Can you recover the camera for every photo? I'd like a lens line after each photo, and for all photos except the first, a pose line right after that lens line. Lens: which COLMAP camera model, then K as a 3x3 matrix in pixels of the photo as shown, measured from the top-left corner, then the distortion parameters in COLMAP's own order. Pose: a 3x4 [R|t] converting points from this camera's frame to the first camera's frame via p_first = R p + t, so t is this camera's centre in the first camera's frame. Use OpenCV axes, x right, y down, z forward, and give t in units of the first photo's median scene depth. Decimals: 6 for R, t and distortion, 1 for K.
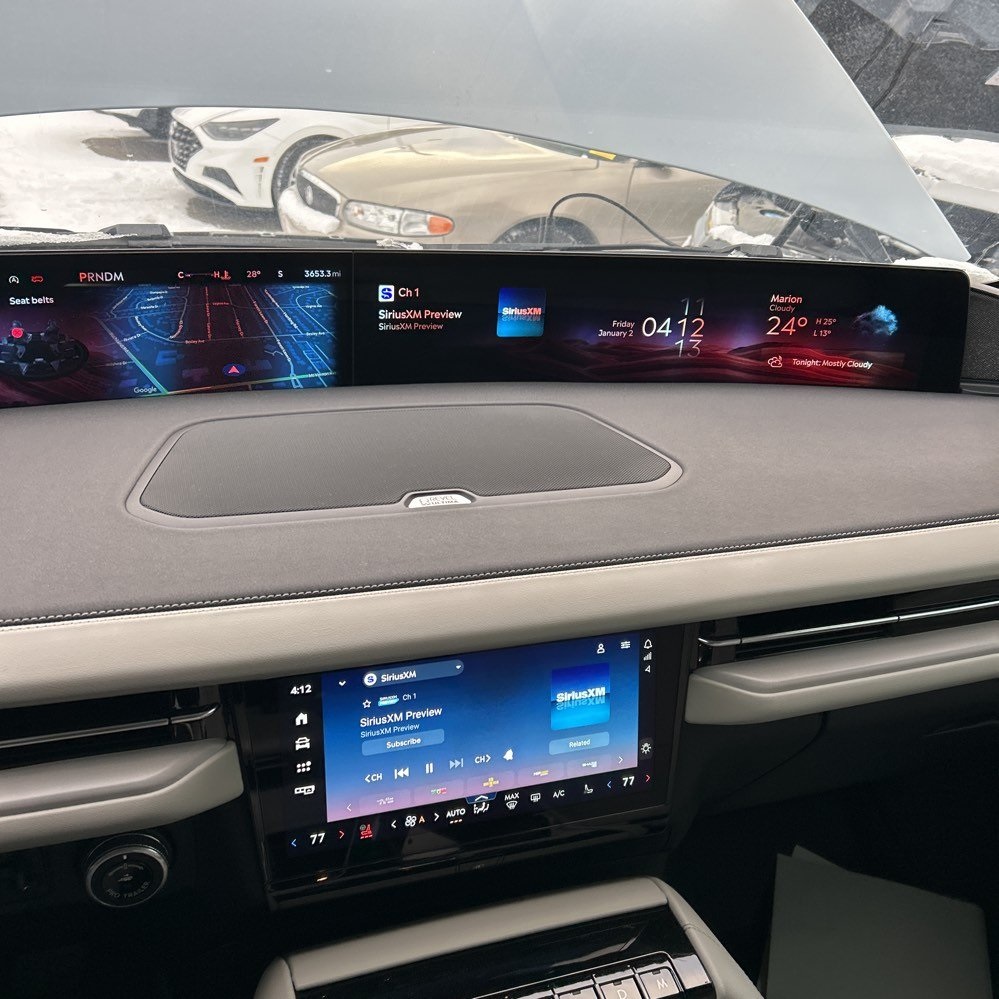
lens RADIAL K [[1000.9, 0, 499.5], [0, 1000.9, 499.5], [0, 0, 1]] dist [0.115801, -0.192246]
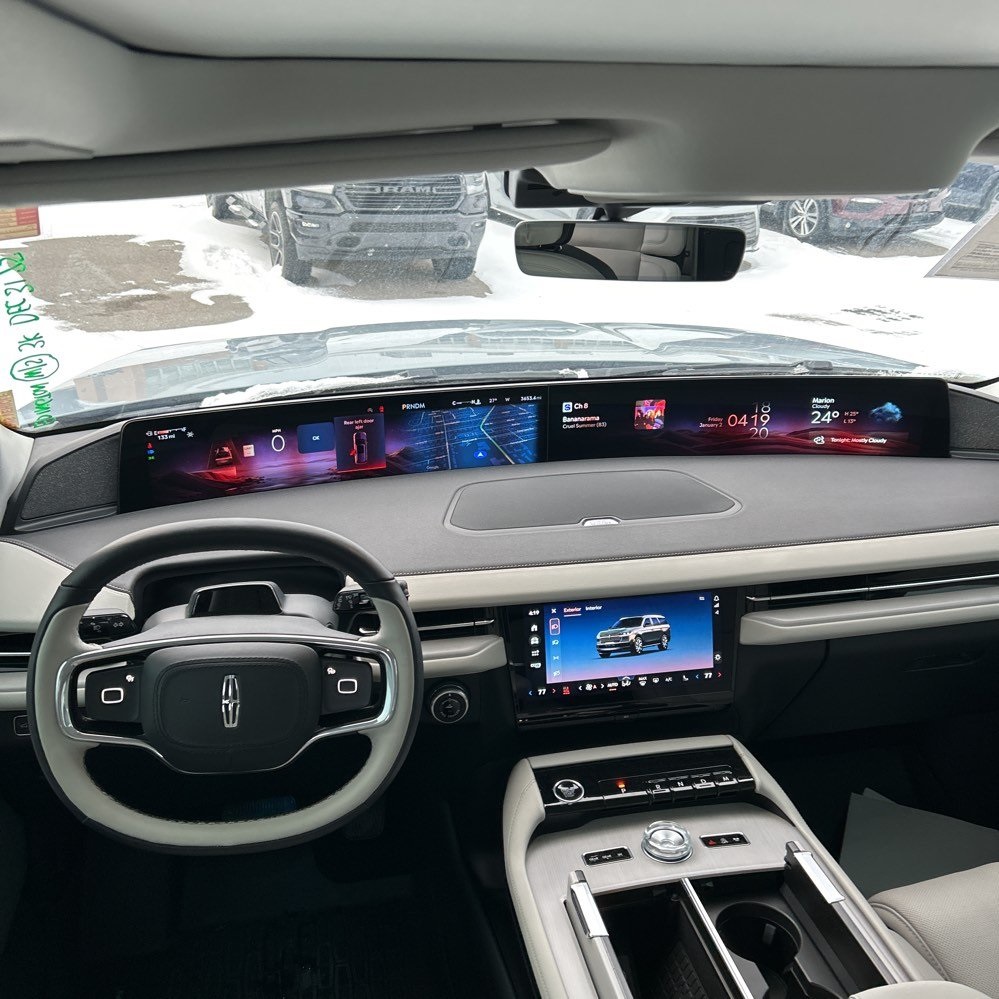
lens RADIAL K [[1000.9, 0, 499.5], [0, 1000.9, 499.5], [0, 0, 1]] dist [0.115801, -0.192246]
pose [[0.987780, -0.016818, -0.154942, 0.033956], [0.005626, 0.997360, -0.072391, 0.072925], [0.155751, 0.070635, 0.985268, -0.683909]]
